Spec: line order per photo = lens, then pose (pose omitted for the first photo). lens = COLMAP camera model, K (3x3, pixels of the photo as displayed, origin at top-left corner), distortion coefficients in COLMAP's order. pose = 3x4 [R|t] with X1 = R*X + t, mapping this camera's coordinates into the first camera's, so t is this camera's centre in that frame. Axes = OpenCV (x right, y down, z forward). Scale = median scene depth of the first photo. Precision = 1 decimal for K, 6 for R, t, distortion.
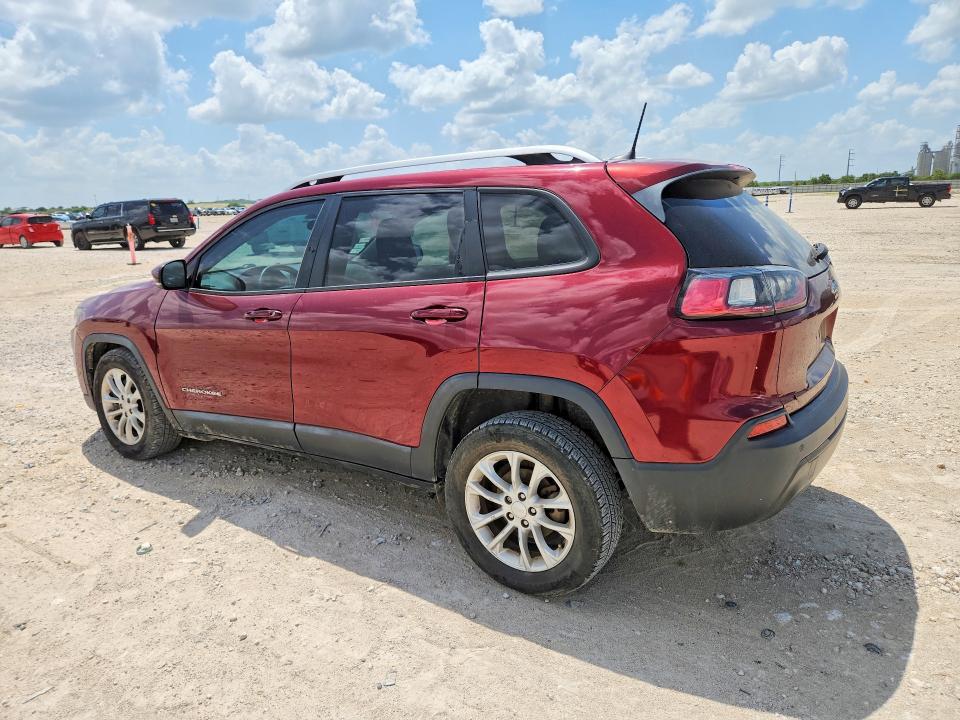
lens RADIAL K [[748.9, 0, 480.6], [0, 748.9, 360.7], [0, 0, 1]] dist [0.017059, -0.016089]
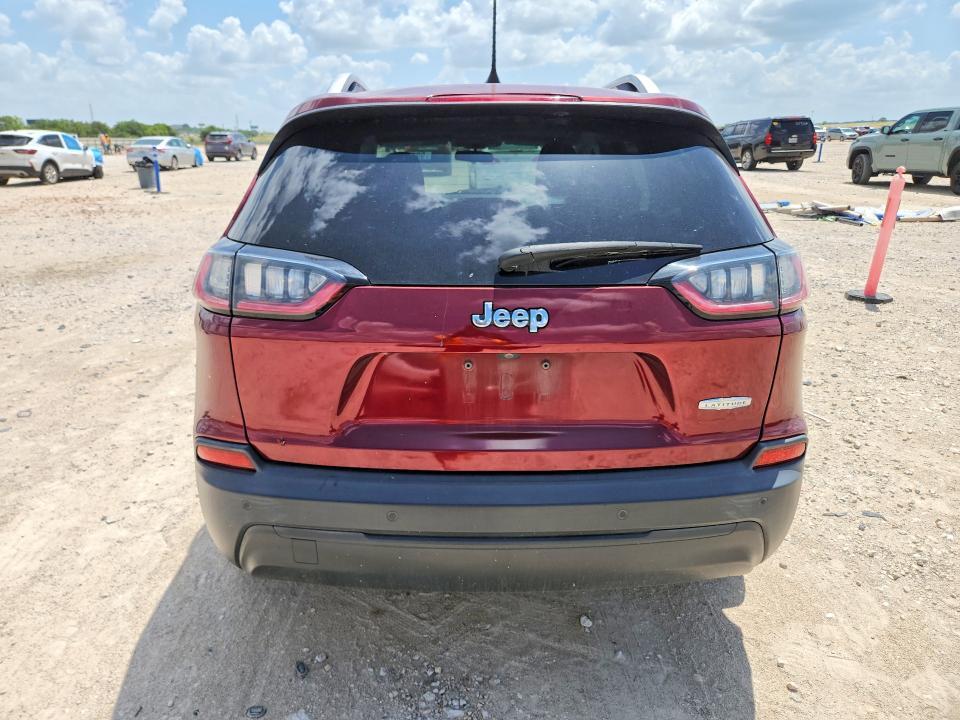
lens RADIAL K [[748.9, 0, 480.6], [0, 748.9, 359.2], [0, 0, 1]] dist [0.017059, -0.016089]
pose [[0.476363, 0.276766, -0.834553, 0.193028], [-0.184914, 0.959473, 0.212644, -0.037379], [0.859584, 0.053025, 0.508235, 0.143575]]
